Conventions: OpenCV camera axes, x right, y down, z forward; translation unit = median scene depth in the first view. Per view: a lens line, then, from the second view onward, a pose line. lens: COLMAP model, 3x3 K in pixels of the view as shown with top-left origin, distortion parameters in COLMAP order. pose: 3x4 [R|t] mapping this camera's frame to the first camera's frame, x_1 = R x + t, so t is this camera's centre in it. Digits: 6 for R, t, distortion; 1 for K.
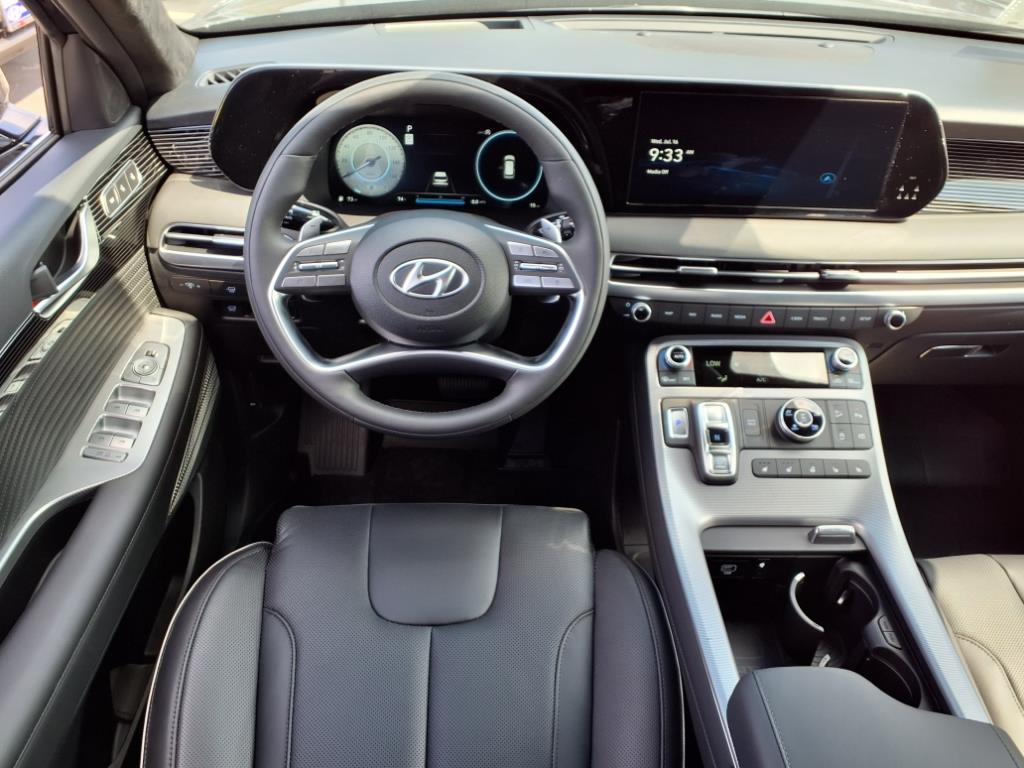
lens RADIAL K [[795.6, 0, 512.0], [0, 795.6, 384.0], [0, 0, 1]] dist [0.097668, 0.000446]
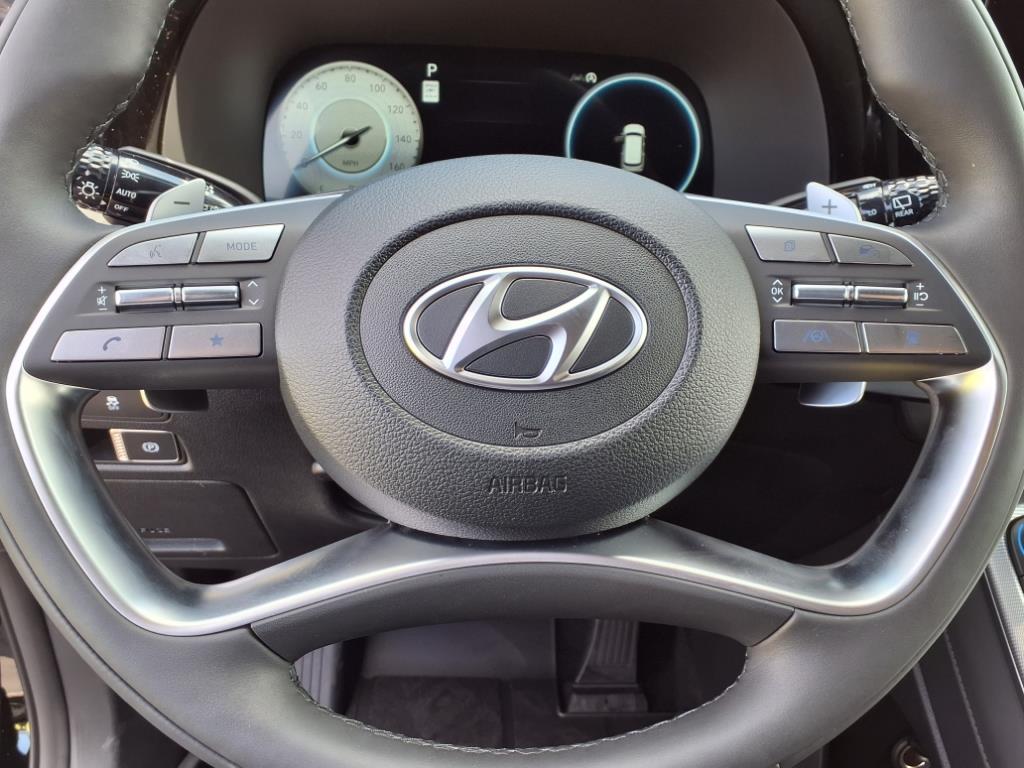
lens RADIAL K [[804.9, 0, 512.0], [0, 804.9, 384.0], [0, 0, 1]] dist [0.000155, -0.000731]
pose [[0.999600, -0.013600, 0.024787, -0.115011], [0.017797, 0.983894, -0.177867, -0.053005], [-0.021969, 0.178238, 0.983742, 0.679321]]
